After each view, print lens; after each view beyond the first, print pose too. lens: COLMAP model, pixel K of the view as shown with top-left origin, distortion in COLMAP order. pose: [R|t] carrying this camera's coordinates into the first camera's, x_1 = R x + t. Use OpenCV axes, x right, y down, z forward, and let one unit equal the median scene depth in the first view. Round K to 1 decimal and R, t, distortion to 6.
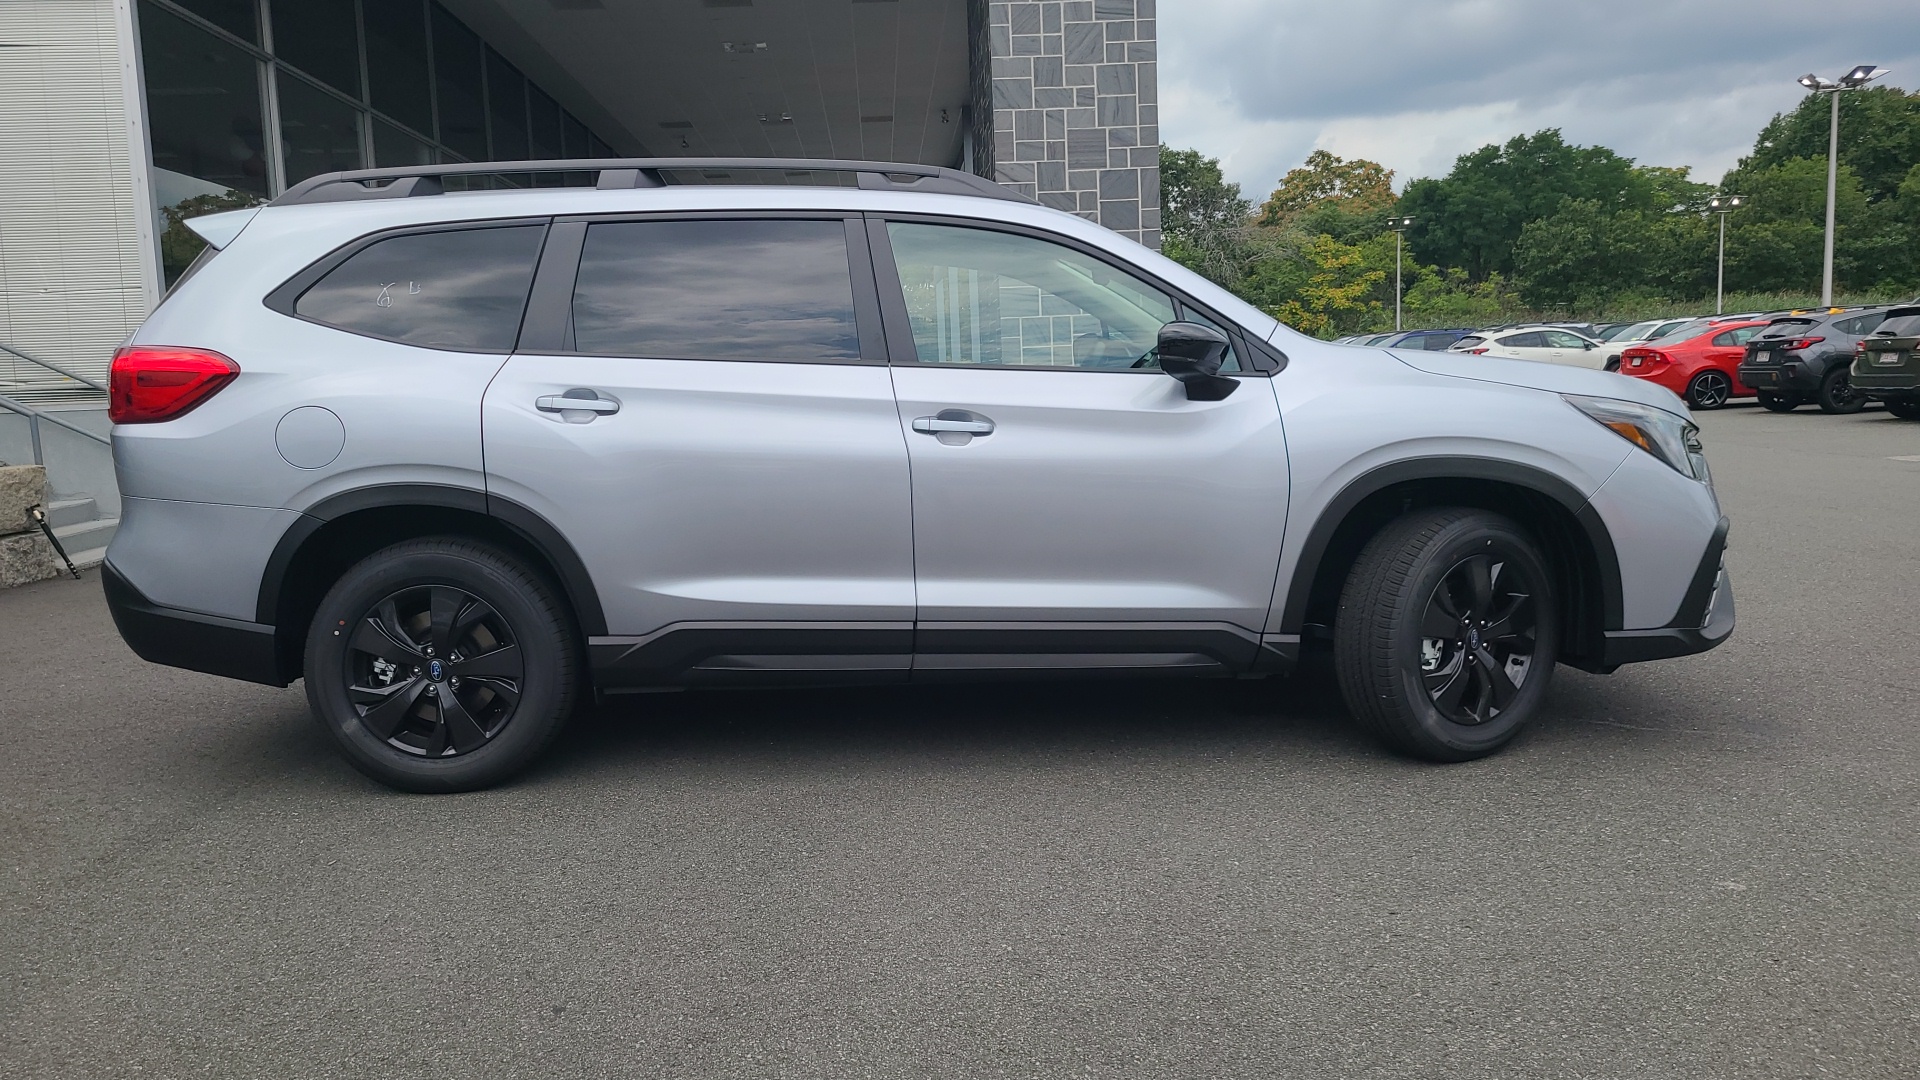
lens RADIAL K [[1492.8, 0, 905.1], [0, 1492.8, 534.4], [0, 0, 1]] dist [0.042753, -0.011021]
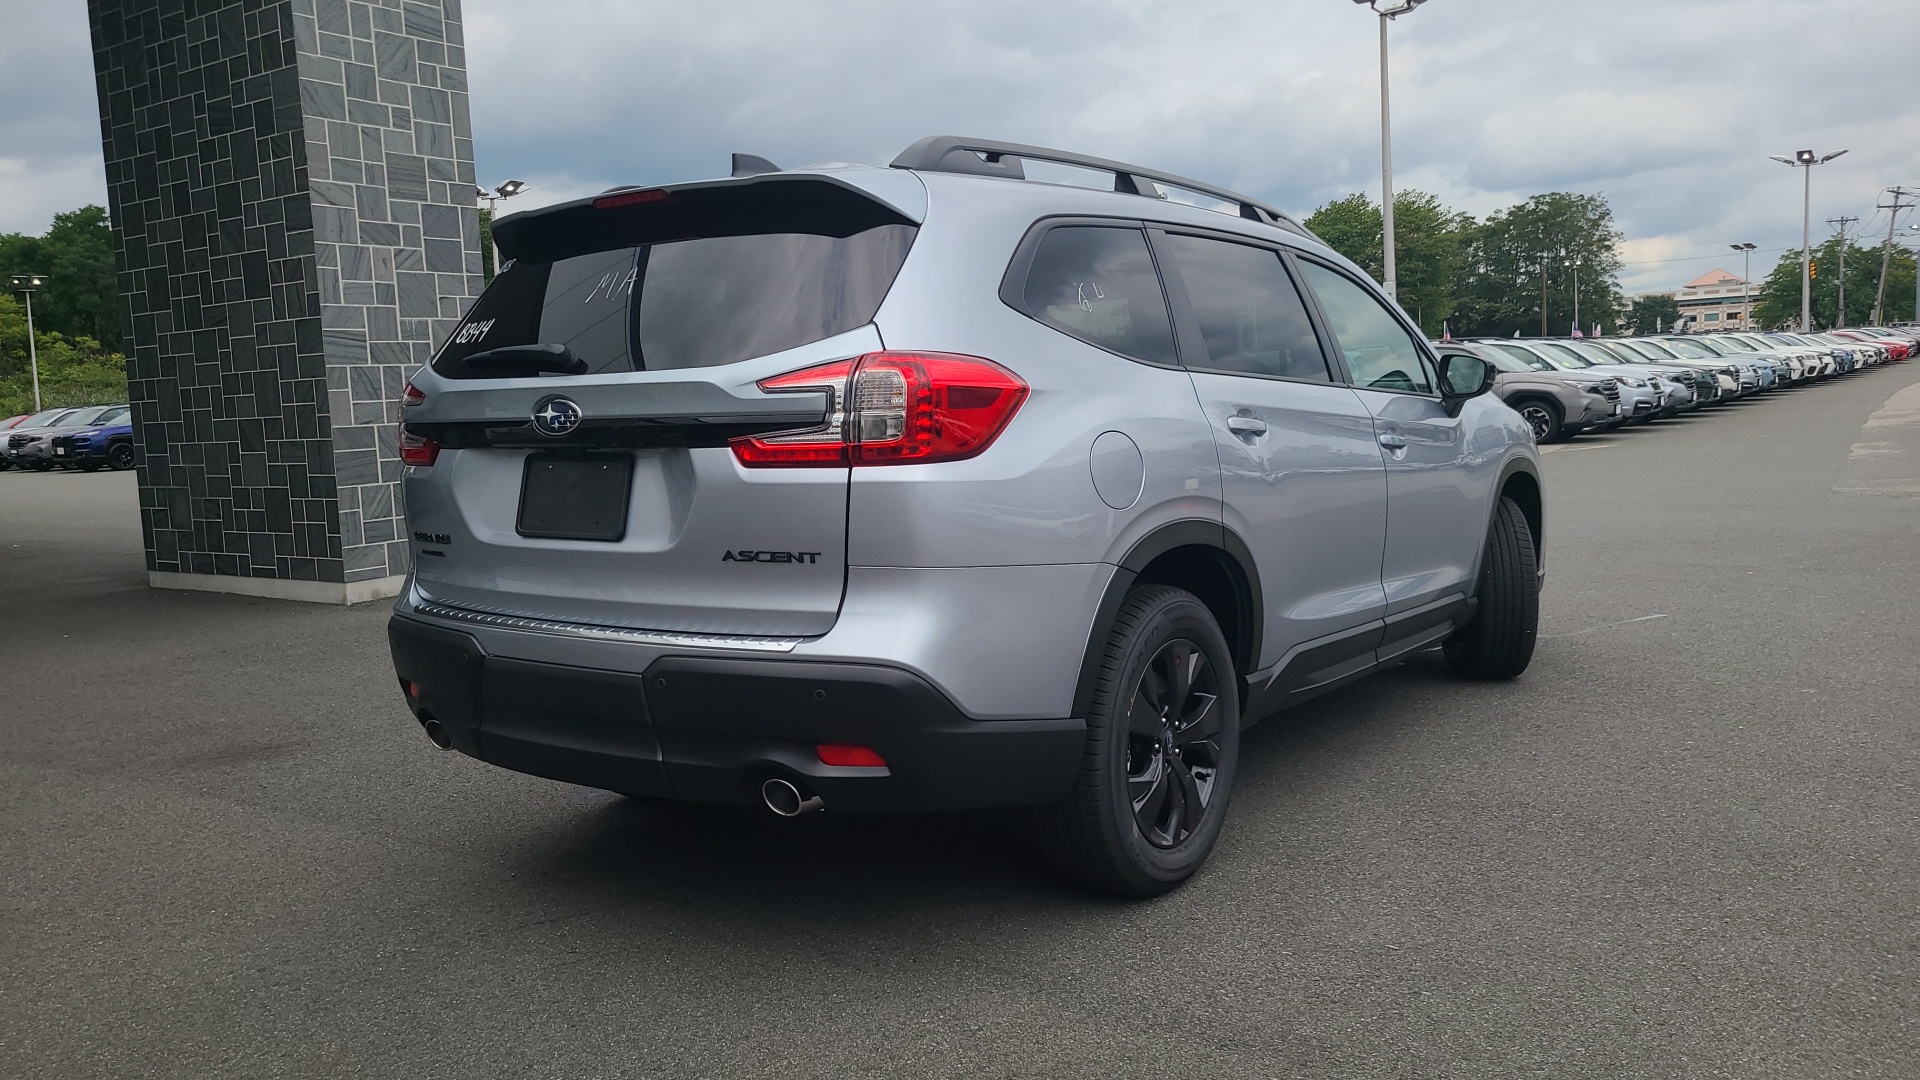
lens RADIAL K [[1492.3, 0, 980.7], [0, 1492.3, 529.0], [0, 0, 1]] dist [0.062522, -0.064004]
pose [[0.567632, -0.064089, 0.820784, -0.426802], [0.110261, 0.993902, 0.001353, -0.016659], [-0.815866, 0.089732, 0.571236, 0.240281]]
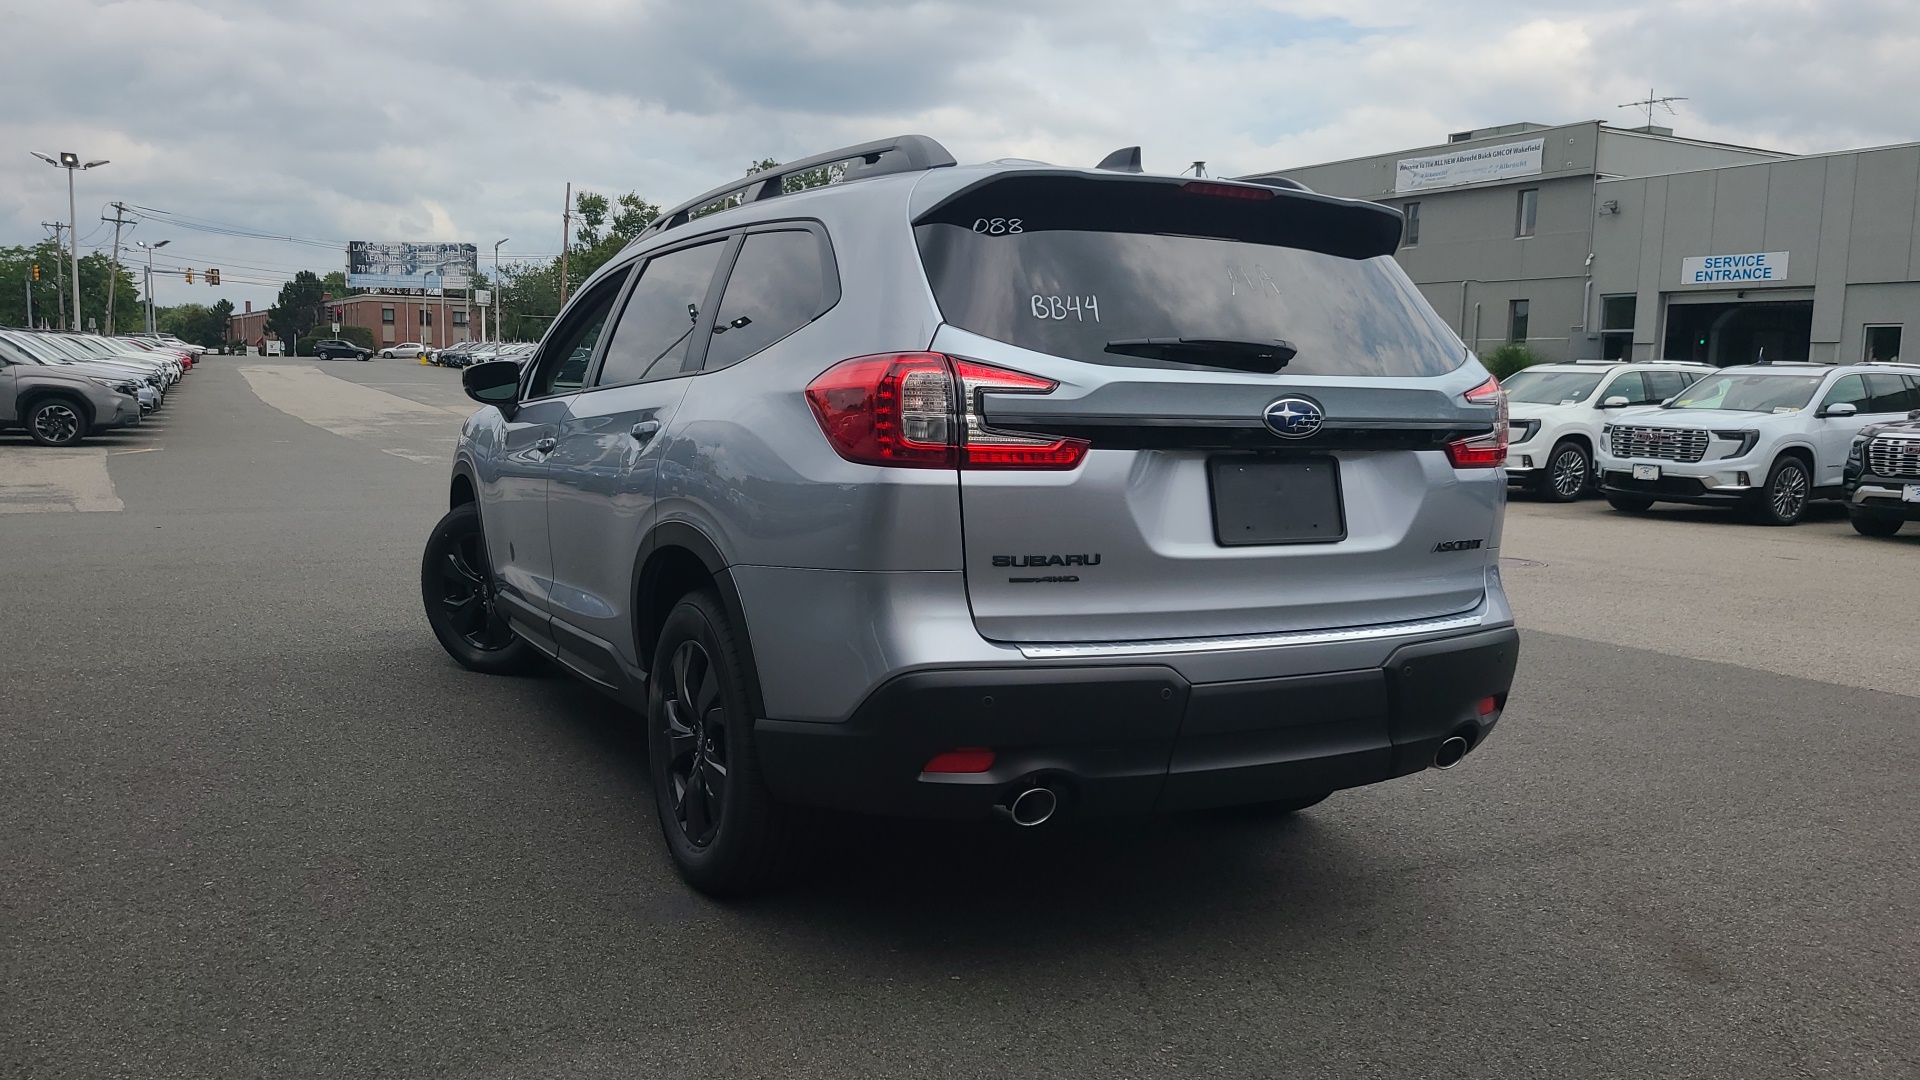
lens RADIAL K [[1460.4, 0, 948.9], [0, 1460.4, 541.4], [0, 0, 1]] dist [0.048156, -0.028572]
pose [[-0.515906, -0.070907, 0.853706, -0.443312], [0.085946, 0.987256, 0.133938, -0.141375], [-0.852323, 0.142472, -0.503237, 1.316642]]
